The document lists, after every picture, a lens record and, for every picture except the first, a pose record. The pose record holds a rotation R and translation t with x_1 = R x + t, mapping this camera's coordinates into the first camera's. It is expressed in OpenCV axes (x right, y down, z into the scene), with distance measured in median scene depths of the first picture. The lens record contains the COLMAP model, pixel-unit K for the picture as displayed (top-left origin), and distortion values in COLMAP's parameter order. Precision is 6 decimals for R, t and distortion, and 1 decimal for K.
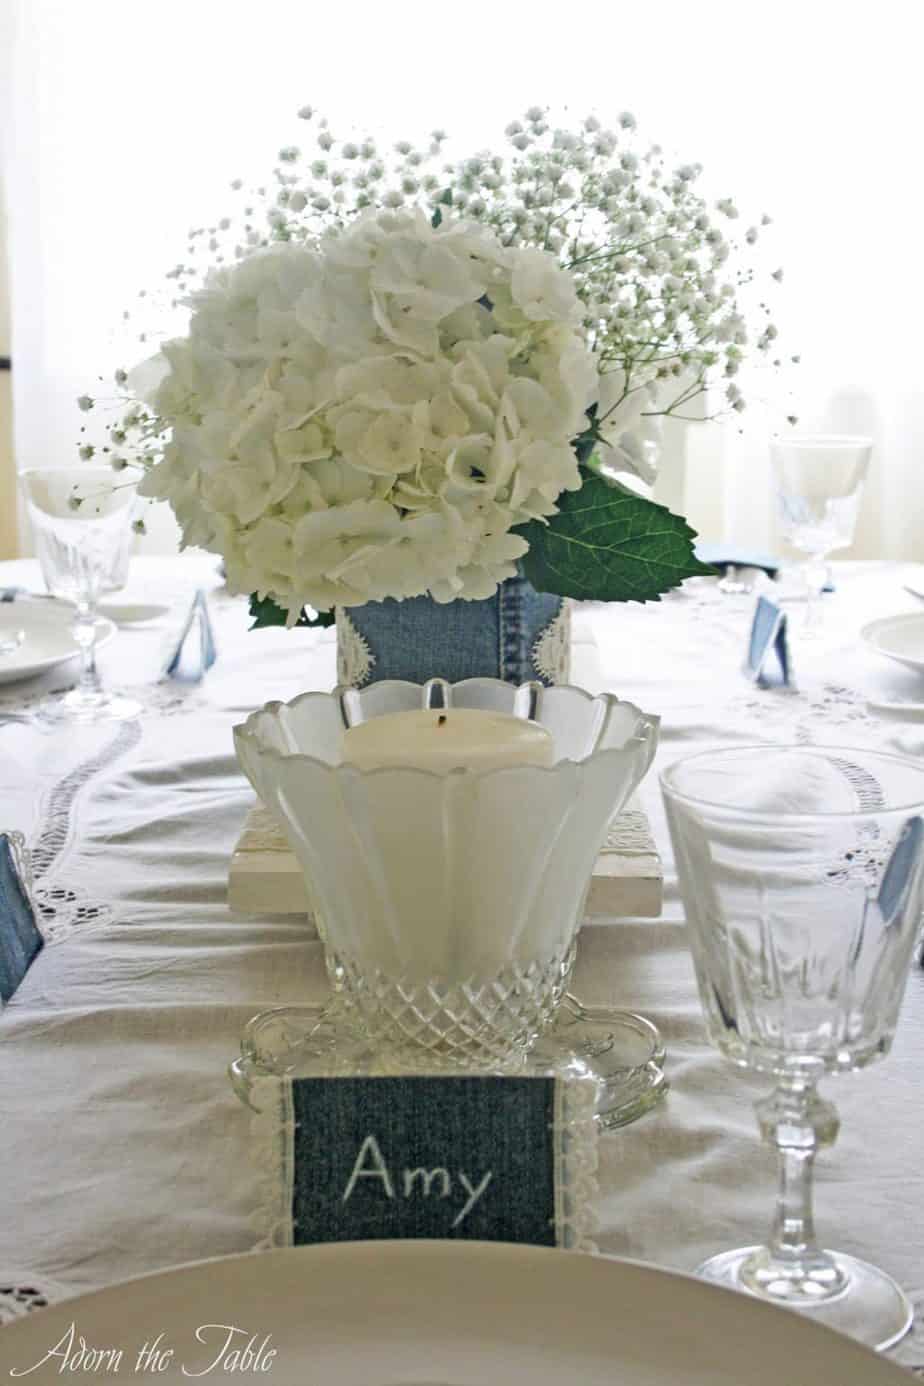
lens RADIAL K [[2147.6, 0, 456.7], [0, 2147.6, 693.7], [0, 0, 1]] dist [0.017755, 0.000000]
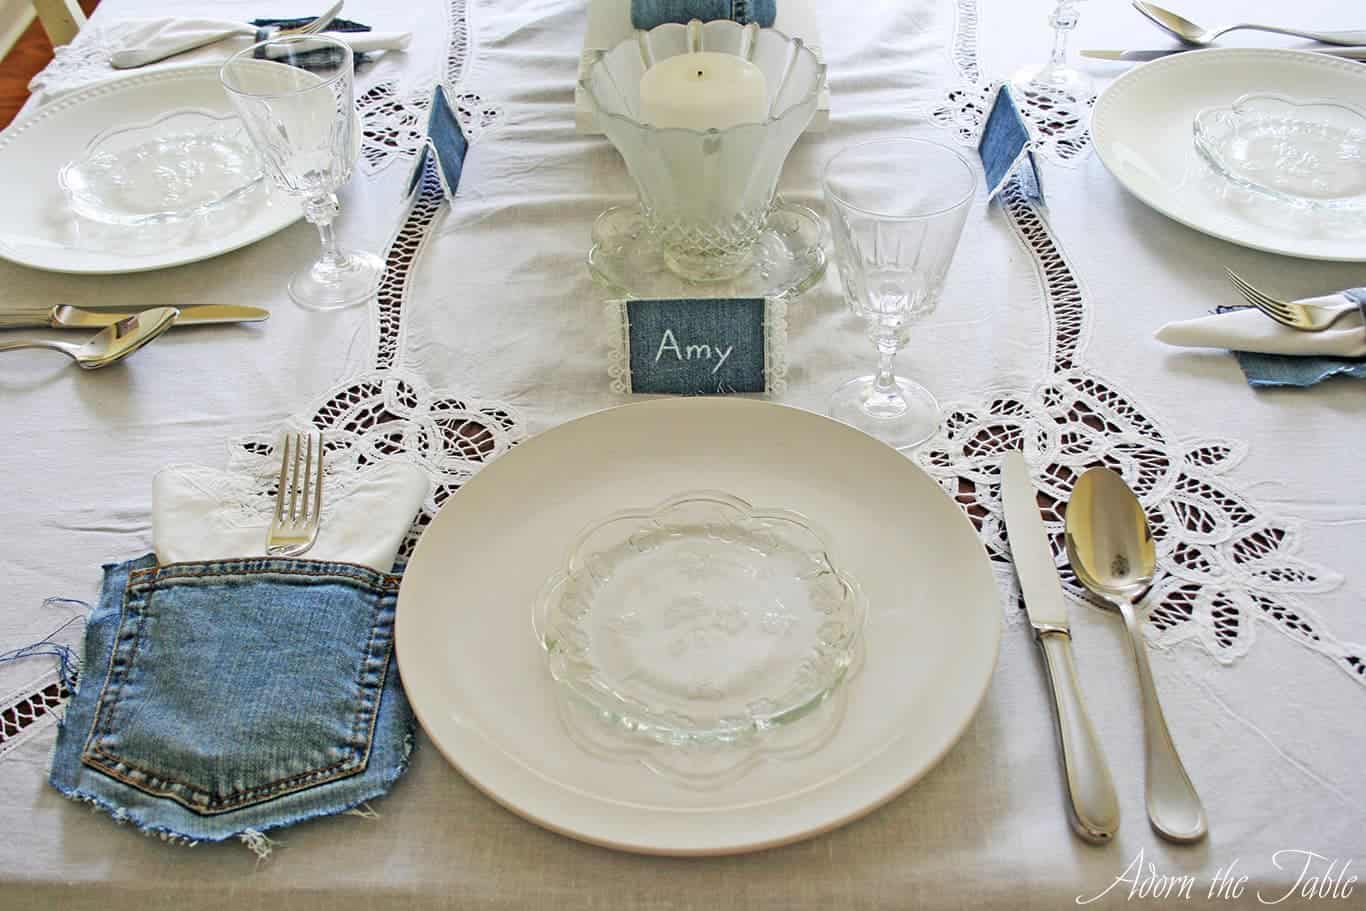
lens RADIAL K [[1477.4, 0, 684.8], [0, 1477.4, 457.3], [0, 0, 1]] dist [-0.070054, 0.000000]
pose [[0.999586, -0.020883, -0.019815, -0.001377], [0.027963, 0.867882, 0.495982, -0.257781], [0.006839, -0.496331, 0.868107, -0.148649]]
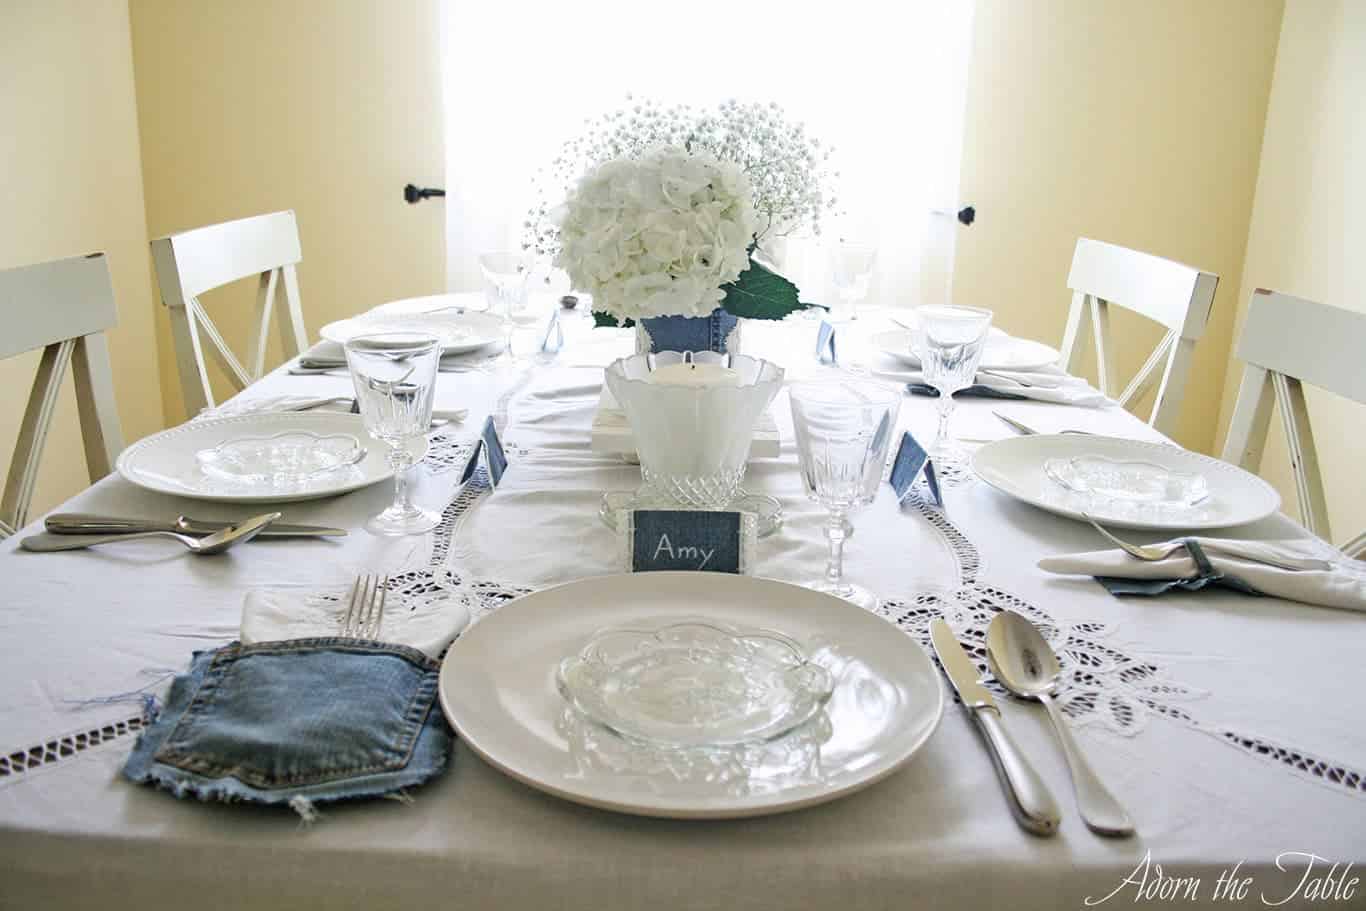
lens RADIAL K [[1152.7, 0, 692.3], [0, 1152.7, 456.4], [0, 0, 1]] dist [-0.108548, 0.030149]
pose [[0.999052, 0.023428, 0.036681, -0.043841], [-0.026099, 0.996909, 0.074105, 0.013491], [-0.034832, -0.074992, 0.996576, -0.230059]]
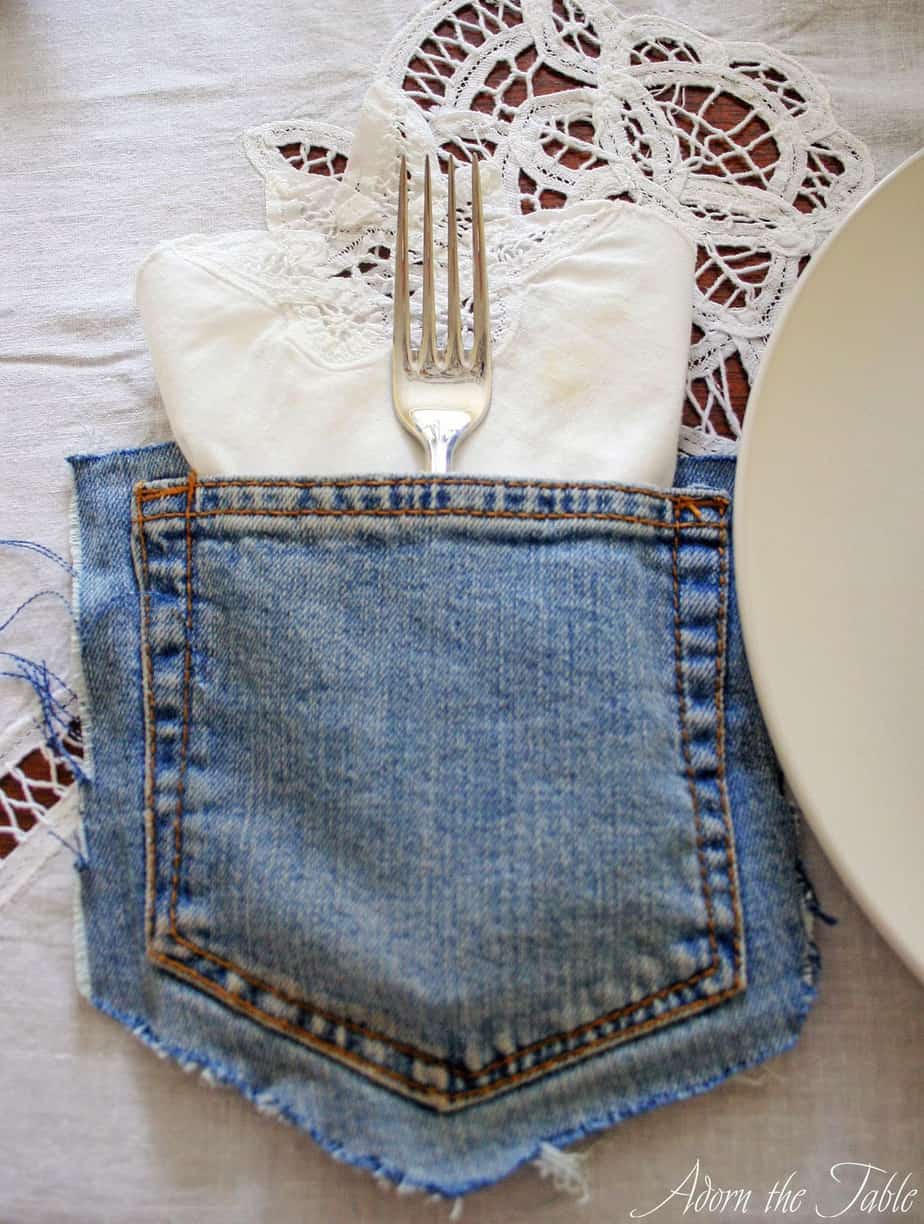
lens RADIAL K [[1383.9, 0, 467.3], [0, 1383.9, 564.1], [0, 0, 1]] dist [-0.128892, 0.000000]
pose [[0.999603, -0.028136, 0.001118, -0.250743], [0.013995, 0.530887, 0.847327, -0.103810], [-0.024434, -0.846975, 0.531070, 0.330508]]
